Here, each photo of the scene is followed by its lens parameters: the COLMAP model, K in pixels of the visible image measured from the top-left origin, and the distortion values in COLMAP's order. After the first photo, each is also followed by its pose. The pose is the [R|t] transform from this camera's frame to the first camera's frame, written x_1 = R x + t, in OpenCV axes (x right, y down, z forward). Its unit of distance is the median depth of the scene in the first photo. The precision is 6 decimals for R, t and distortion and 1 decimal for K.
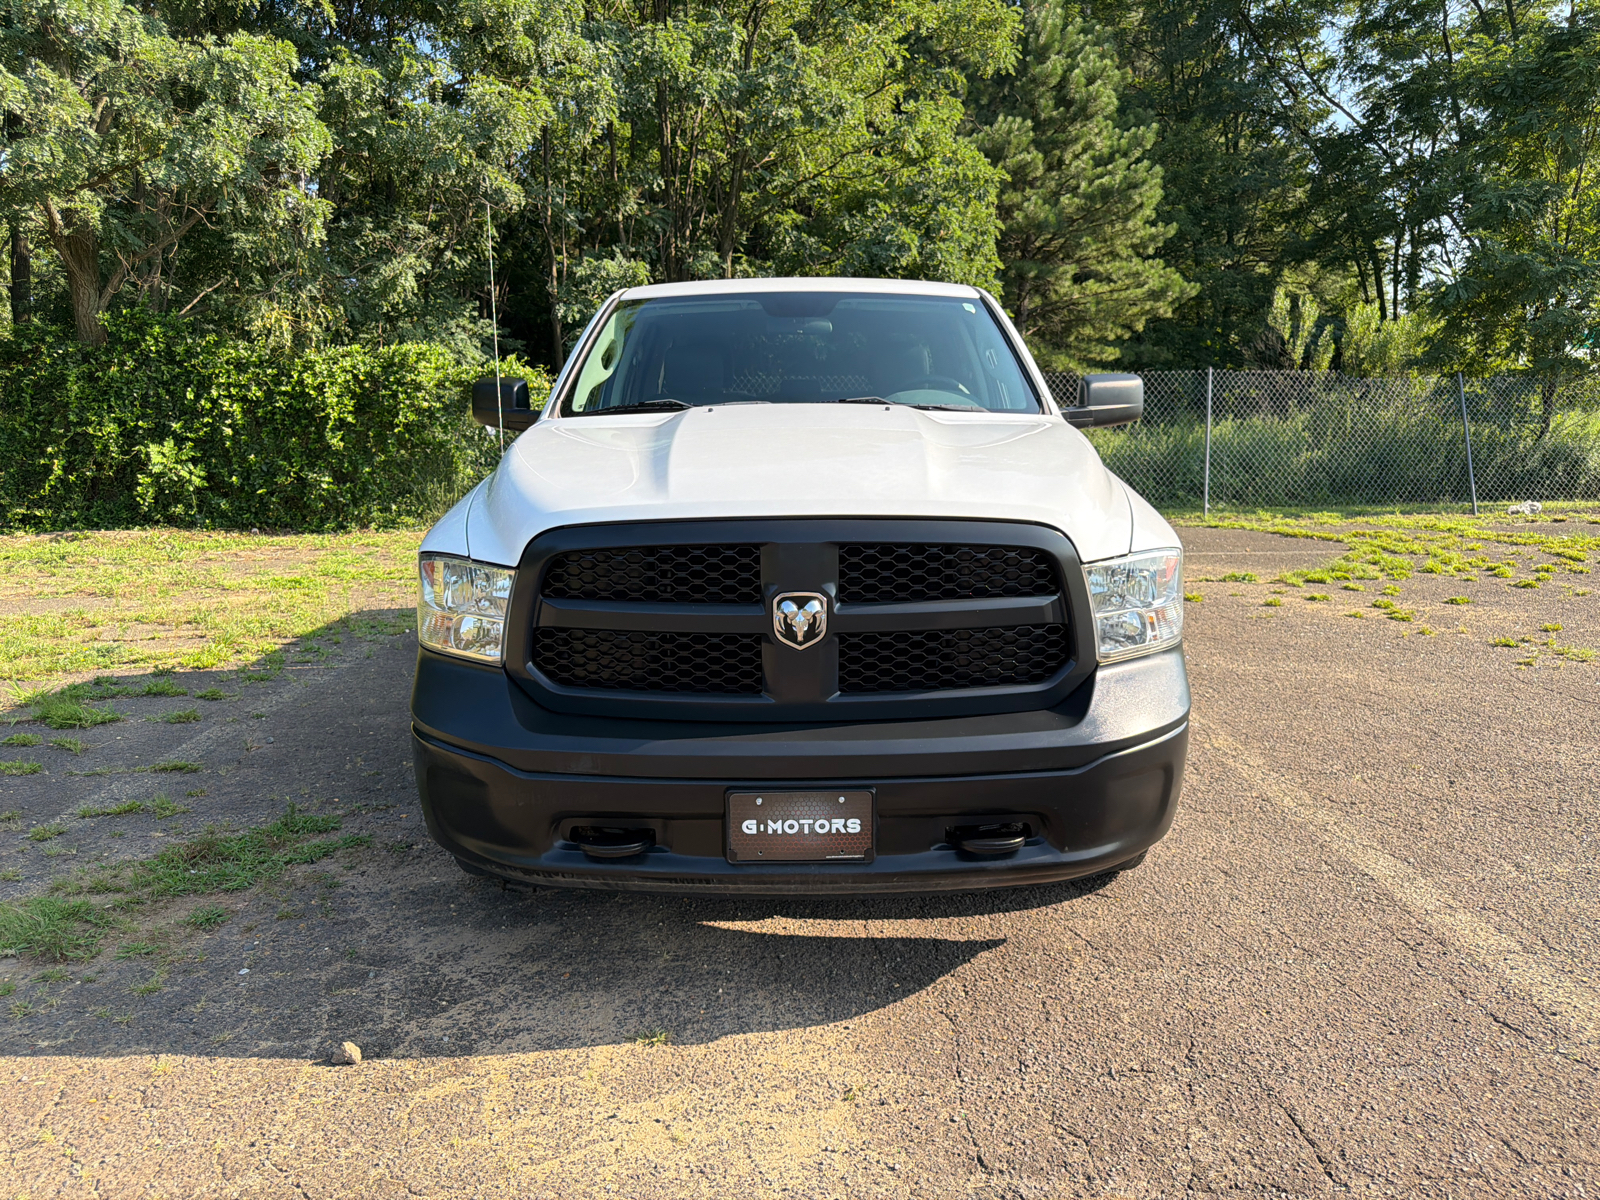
lens RADIAL K [[1132.1, 0, 797.7], [0, 1132.1, 592.6], [0, 0, 1]] dist [0.031986, -0.046844]
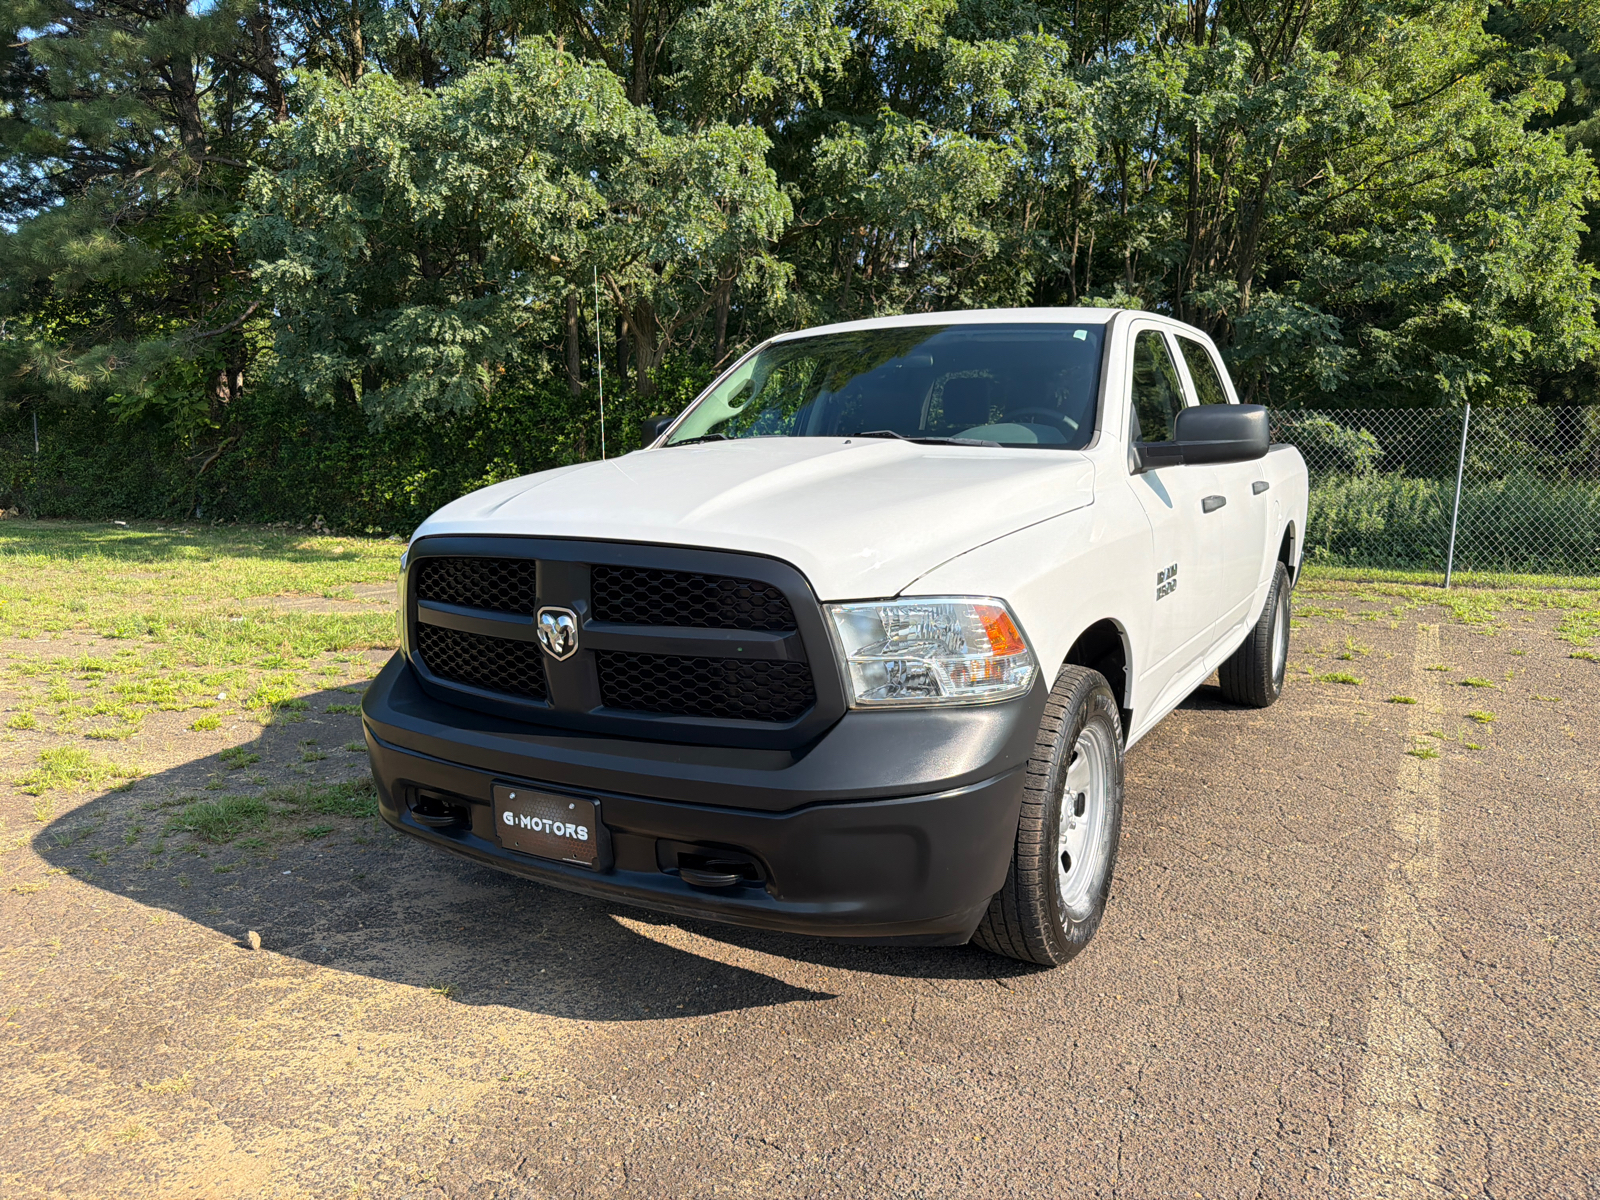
lens RADIAL K [[1146.1, 0, 803.3], [0, 1146.1, 599.5], [0, 0, 1]] dist [-0.006044, -0.001296]
pose [[0.868675, 0.069627, -0.490464, 0.620625], [-0.084973, 0.996342, -0.009056, -0.015012], [0.488040, 0.049543, 0.871414, 0.139058]]
